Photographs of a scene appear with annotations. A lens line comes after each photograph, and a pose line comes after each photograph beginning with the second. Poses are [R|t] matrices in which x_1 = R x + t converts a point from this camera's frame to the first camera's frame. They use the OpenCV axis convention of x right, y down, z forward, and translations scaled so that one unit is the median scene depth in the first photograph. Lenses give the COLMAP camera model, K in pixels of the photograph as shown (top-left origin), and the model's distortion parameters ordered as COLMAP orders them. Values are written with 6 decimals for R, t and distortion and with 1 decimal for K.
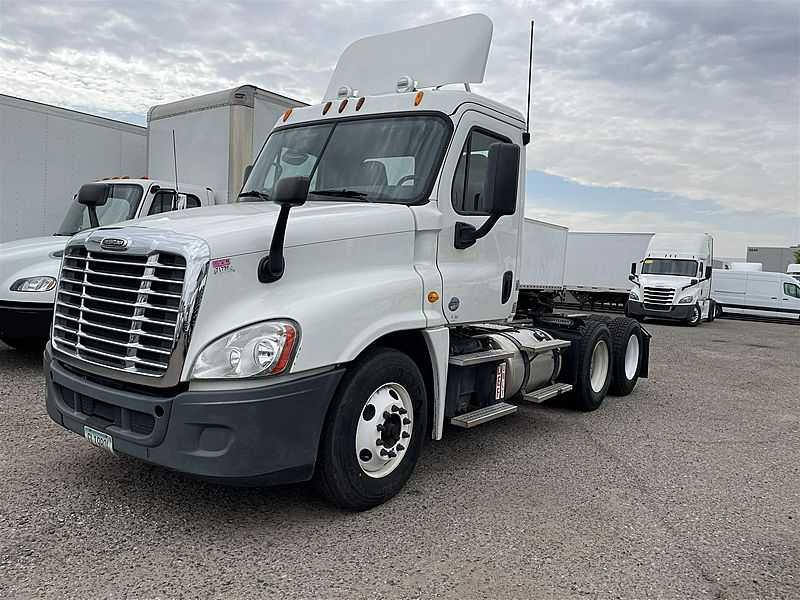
lens RADIAL K [[650.4, 0, 406.8], [0, 650.4, 304.0], [0, 0, 1]] dist [0.035618, -0.000216]
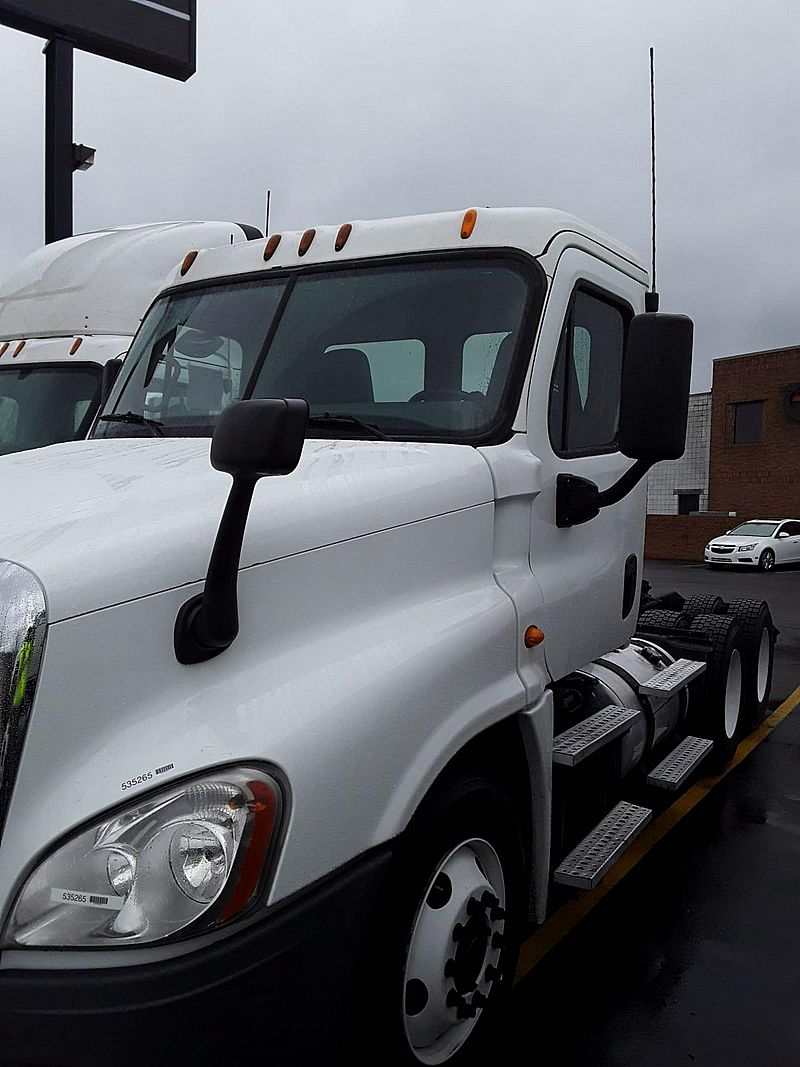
lens RADIAL K [[867.5, 0, 398.4], [0, 867.5, 554.7], [0, 0, 1]] dist [0.035618, -0.000216]
pose [[0.995486, -0.036167, 0.087750, -0.115824], [0.034443, 0.999184, 0.021077, -0.092135], [-0.088440, -0.017959, 0.995920, 0.395372]]
